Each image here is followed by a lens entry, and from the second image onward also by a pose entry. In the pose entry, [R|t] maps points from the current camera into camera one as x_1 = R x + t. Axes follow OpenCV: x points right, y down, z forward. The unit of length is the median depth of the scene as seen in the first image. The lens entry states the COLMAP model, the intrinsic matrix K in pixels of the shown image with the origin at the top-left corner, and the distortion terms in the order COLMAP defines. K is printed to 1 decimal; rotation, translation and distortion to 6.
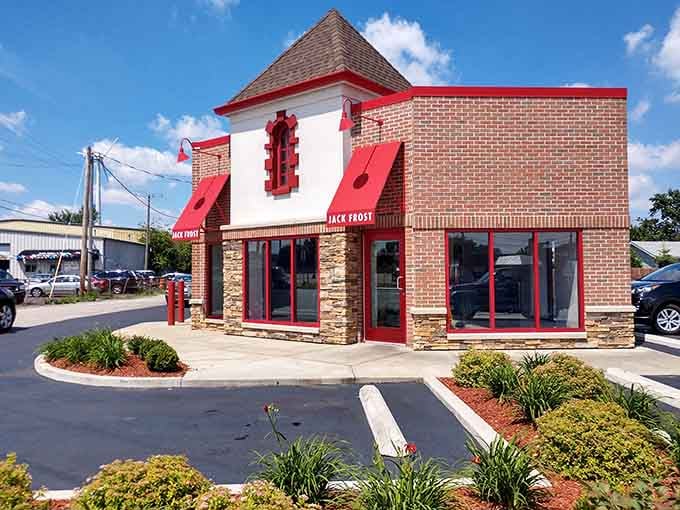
lens RADIAL K [[562.6, 0, 340.0], [0, 562.6, 255.0], [0, 0, 1]] dist [0.005800, -0.000446]
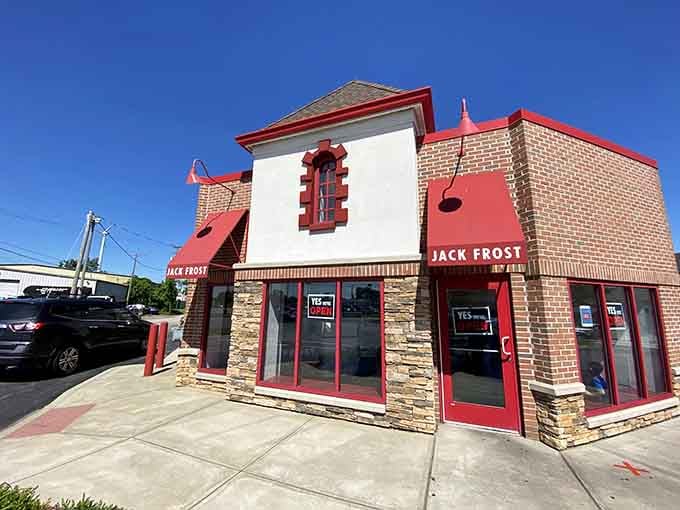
lens RADIAL K [[279.0, 0, 340.0], [0, 279.0, 255.0], [0, 0, 1]] dist [0.003205, -0.000142]
pose [[0.951804, 0.081626, 0.295645, -0.195749], [-0.035202, 0.986639, -0.159076, -0.002978], [-0.304680, 0.141002, 0.941960, 0.583555]]
